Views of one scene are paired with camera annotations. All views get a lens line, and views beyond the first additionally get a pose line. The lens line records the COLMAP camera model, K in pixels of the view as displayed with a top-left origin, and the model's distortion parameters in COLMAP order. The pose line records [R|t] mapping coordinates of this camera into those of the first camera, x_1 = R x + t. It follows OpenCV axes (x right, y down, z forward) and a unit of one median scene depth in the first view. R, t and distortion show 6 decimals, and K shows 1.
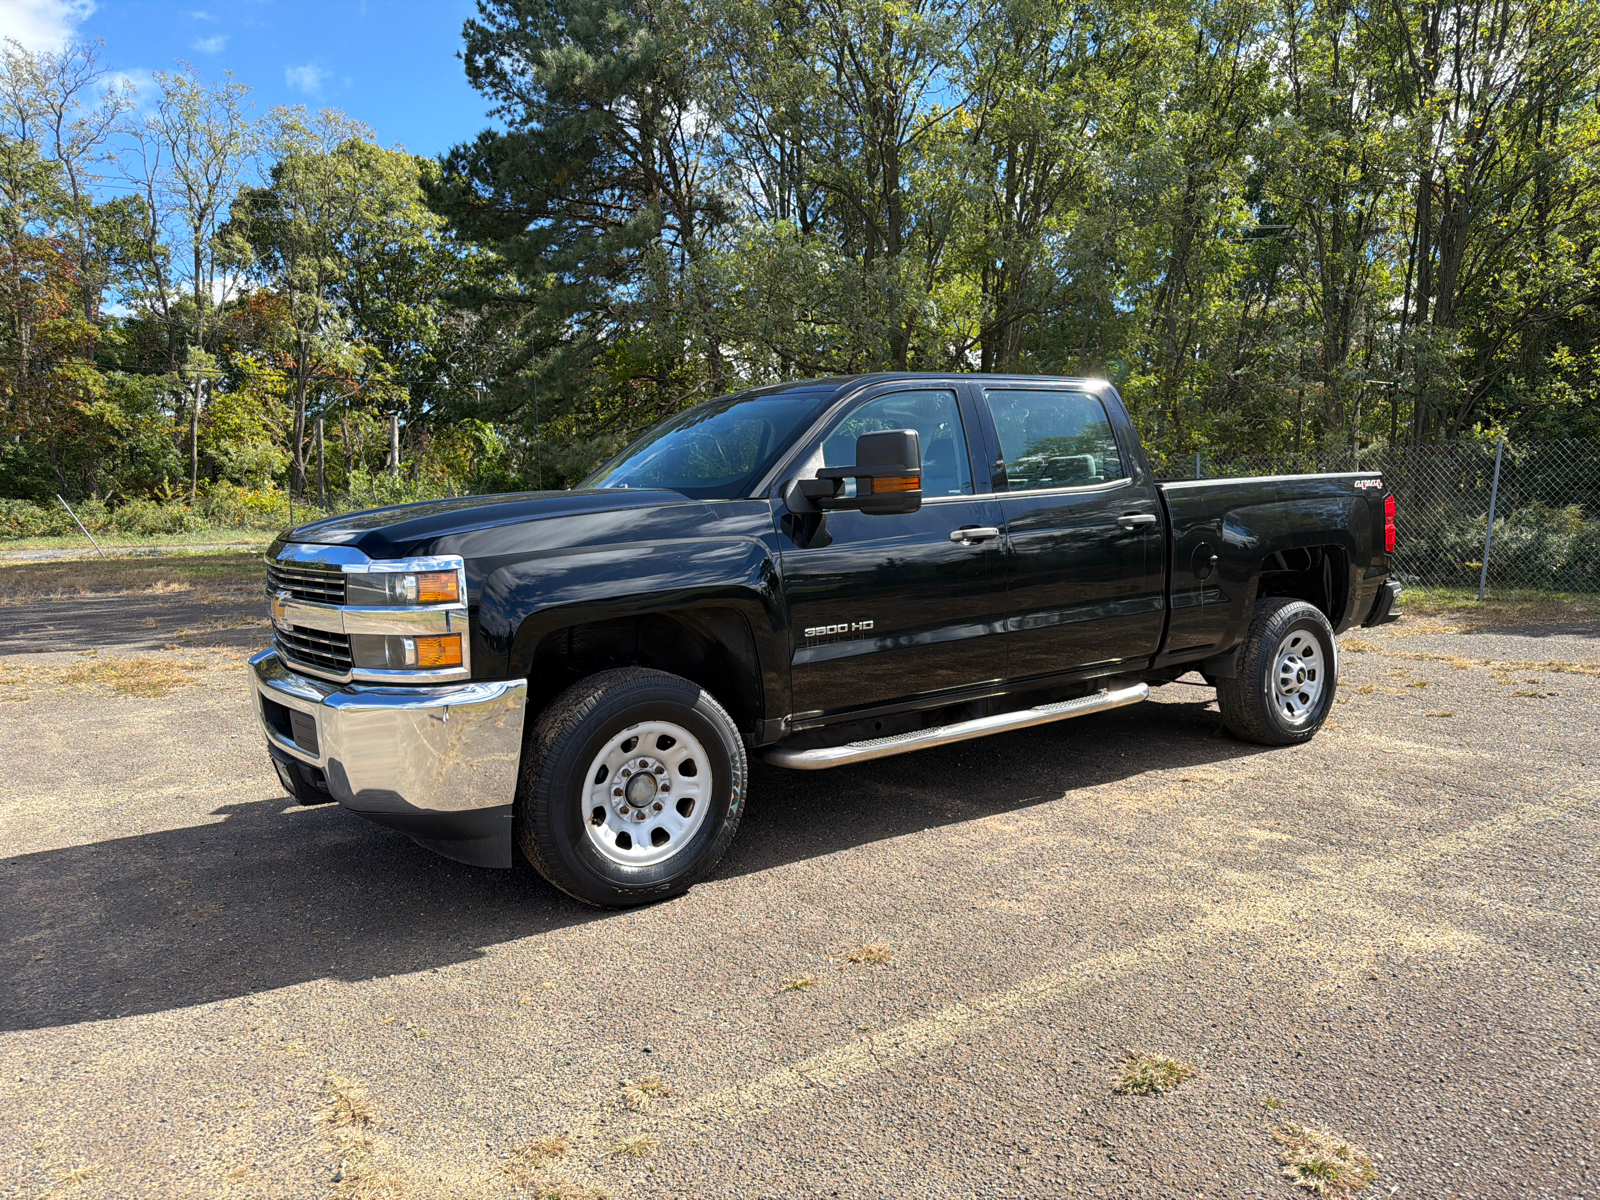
lens RADIAL K [[1120.8, 0, 796.7], [0, 1120.8, 597.9], [0, 0, 1]] dist [0.038585, -0.056794]
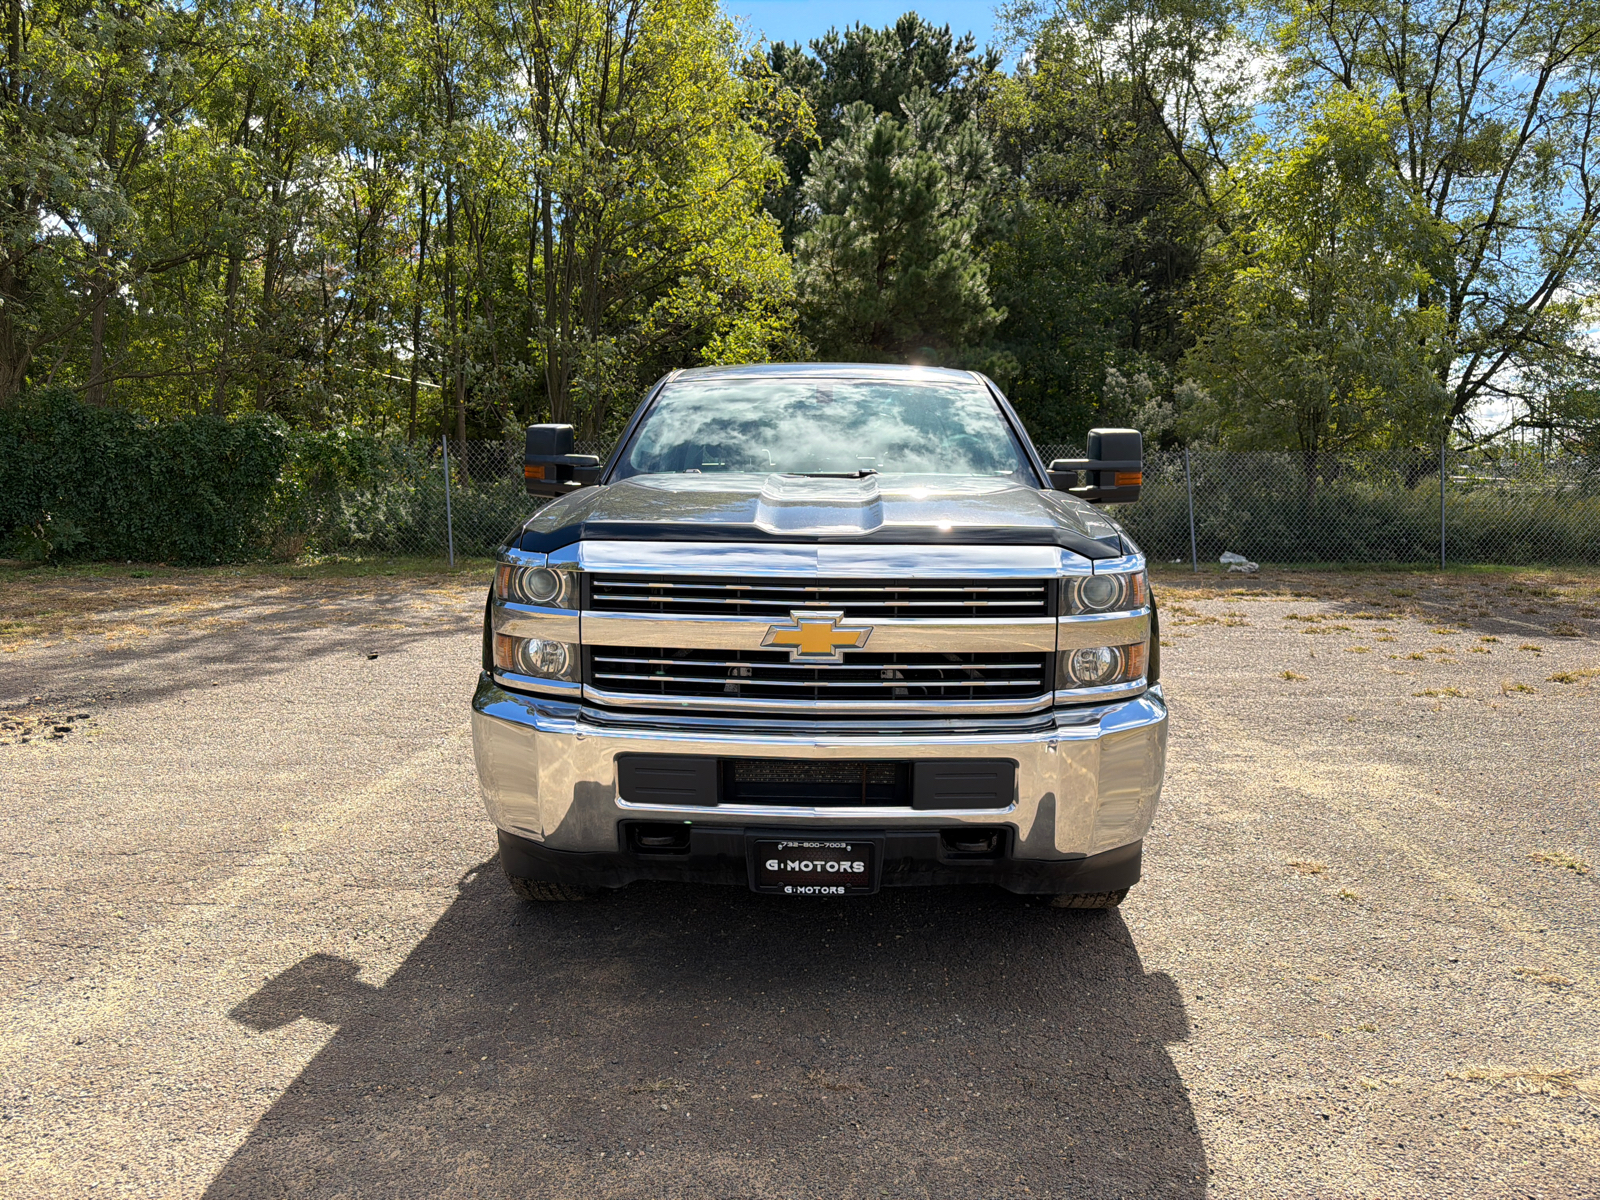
lens RADIAL K [[1121.9, 0, 802.1], [0, 1121.9, 598.6], [0, 0, 1]] dist [0.037933, -0.048543]
pose [[0.601190, -0.059177, 0.796912, -1.157488], [0.044961, 0.998179, 0.040204, -0.047346], [-0.797840, 0.011660, 0.602757, 0.647830]]
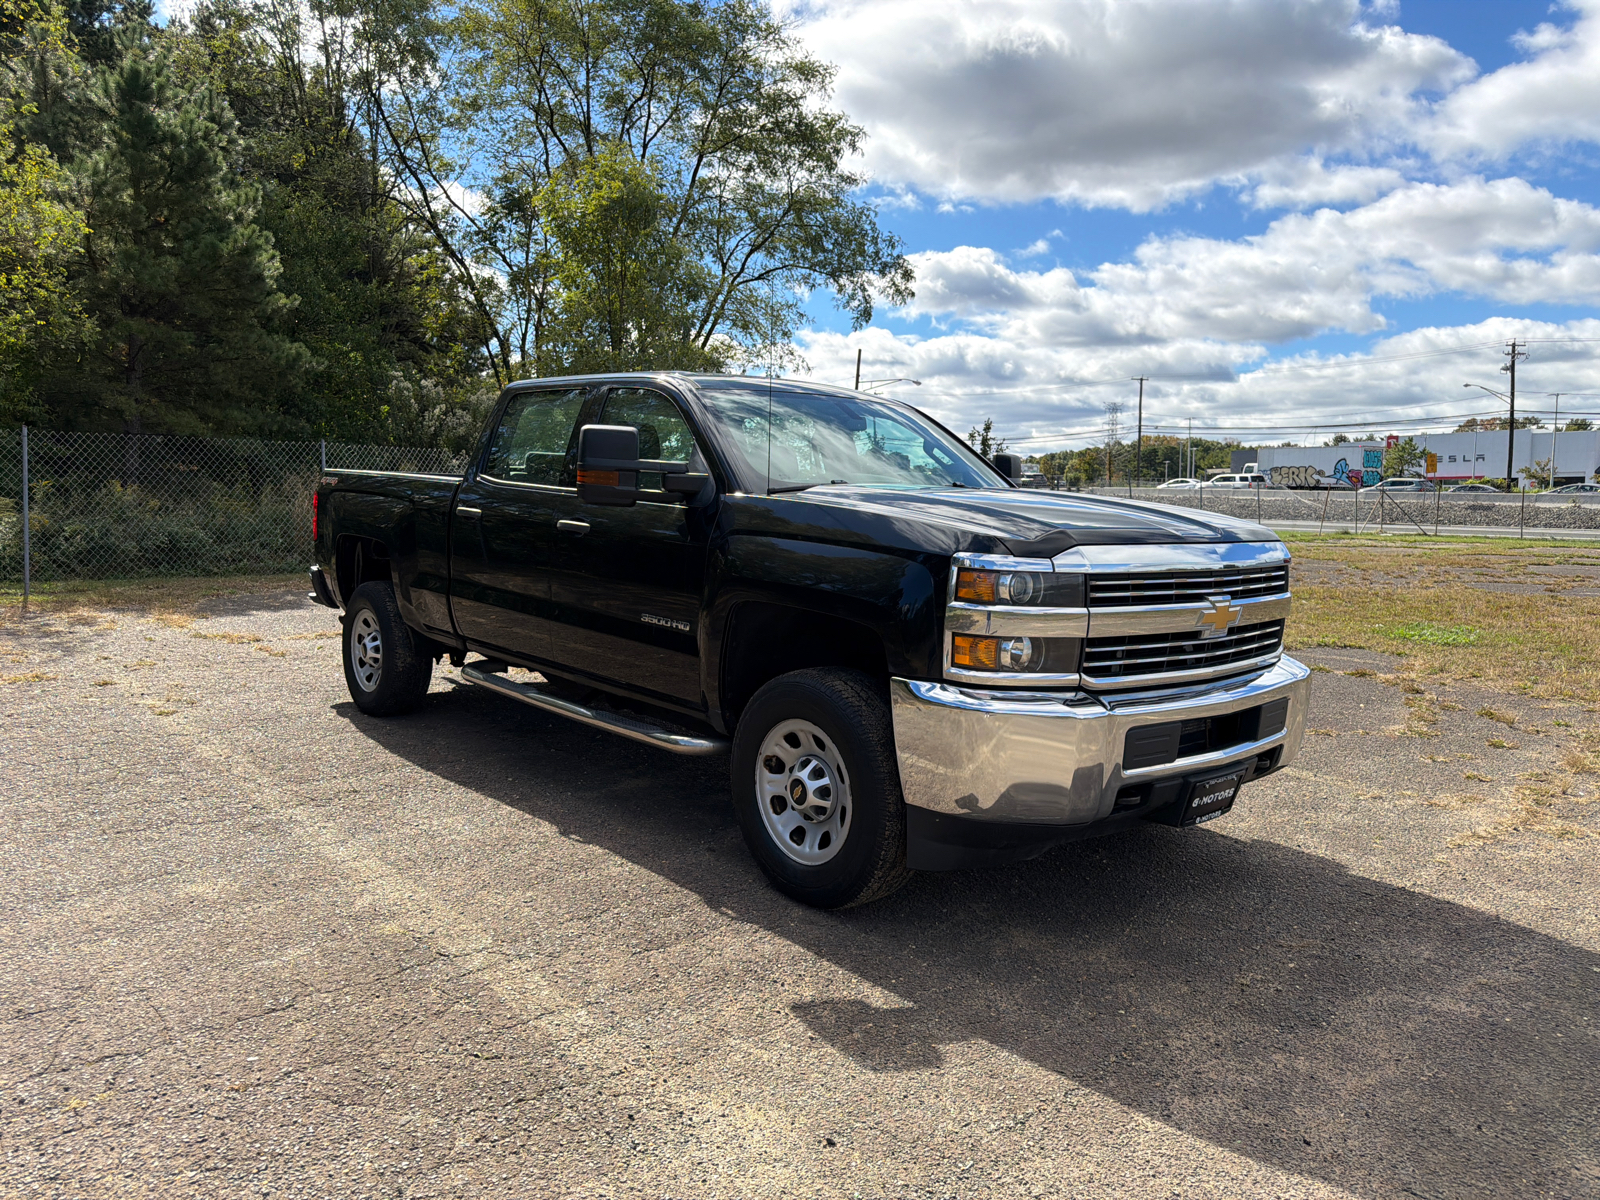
lens RADIAL K [[1120.8, 0, 796.7], [0, 1120.8, 597.9], [0, 0, 1]] dist [0.038585, -0.056794]
pose [[-0.098326, -0.070765, 0.992635, -1.498386], [0.060877, 0.995173, 0.076976, -0.107151], [-0.993290, 0.067998, -0.093544, 1.601433]]
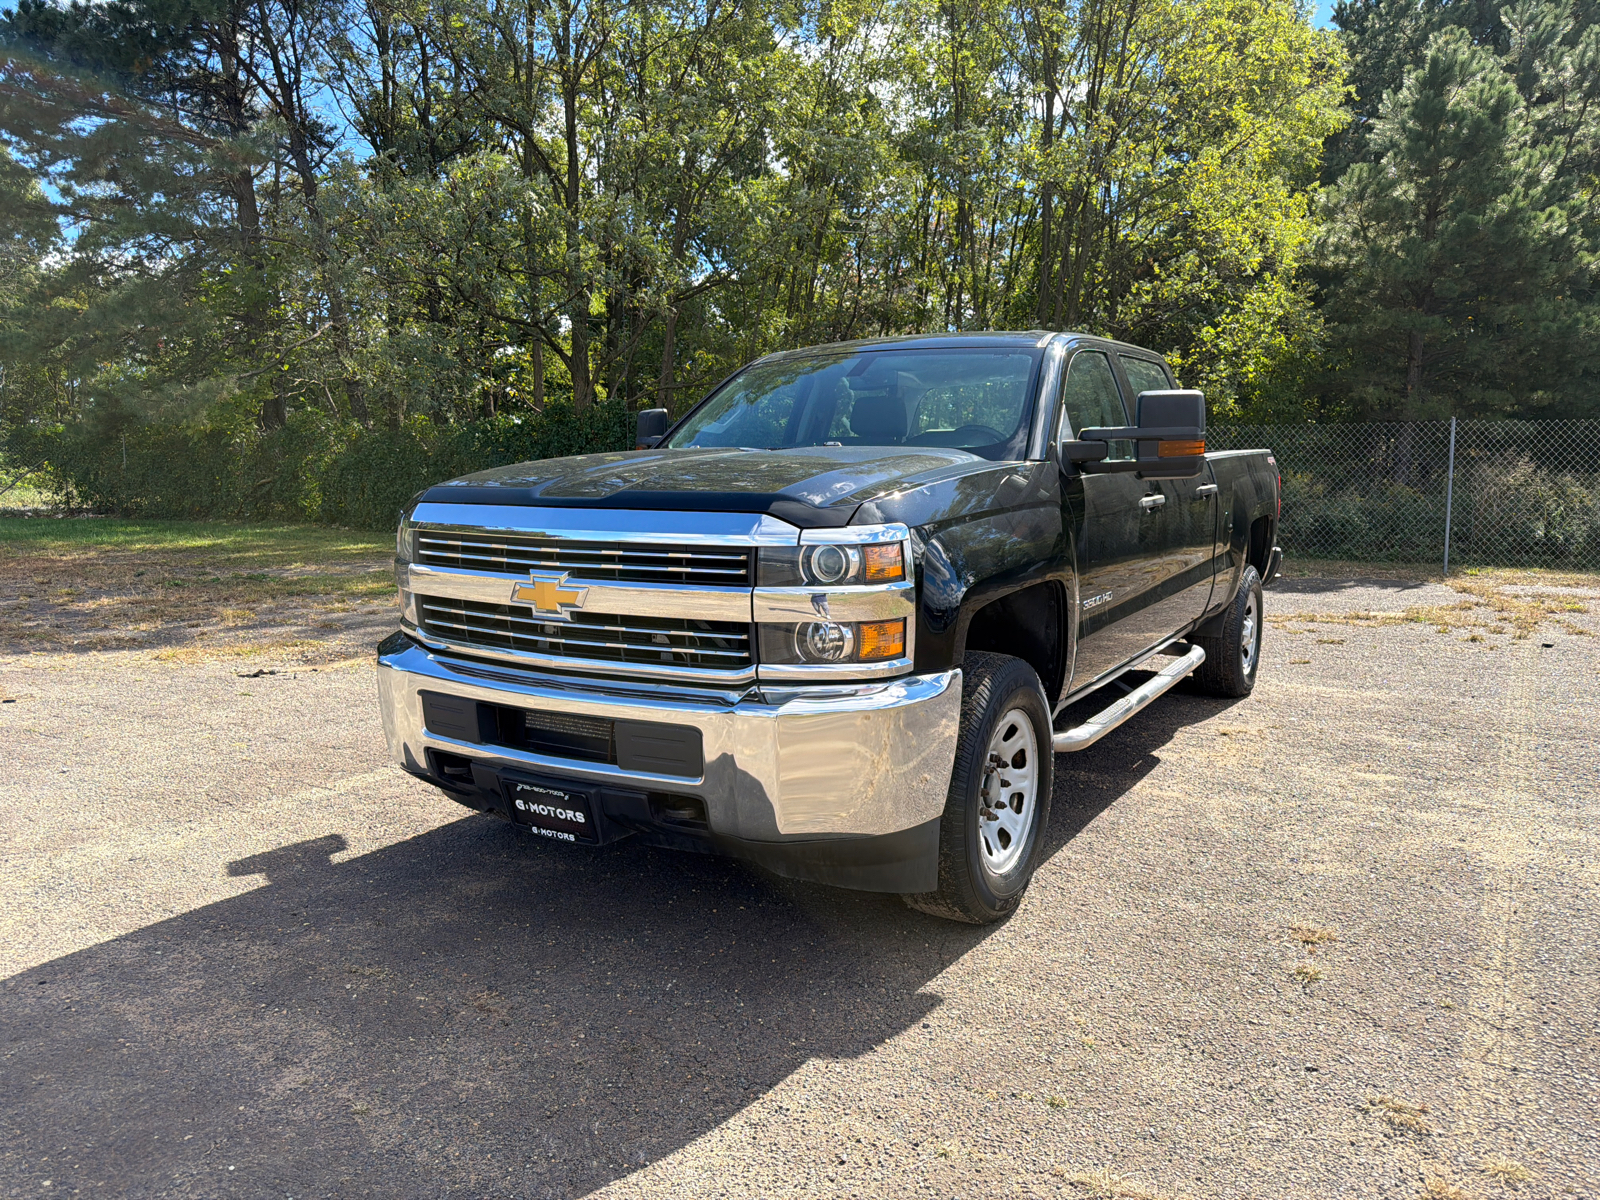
lens RADIAL K [[1120.1, 0, 803.4], [0, 1120.1, 609.2], [0, 0, 1]] dist [0.032909, -0.043588]
pose [[0.919391, -0.026753, 0.392434, -0.669119], [0.012583, 0.999174, 0.038637, -0.006925], [-0.393144, -0.030584, 0.918968, 0.265697]]
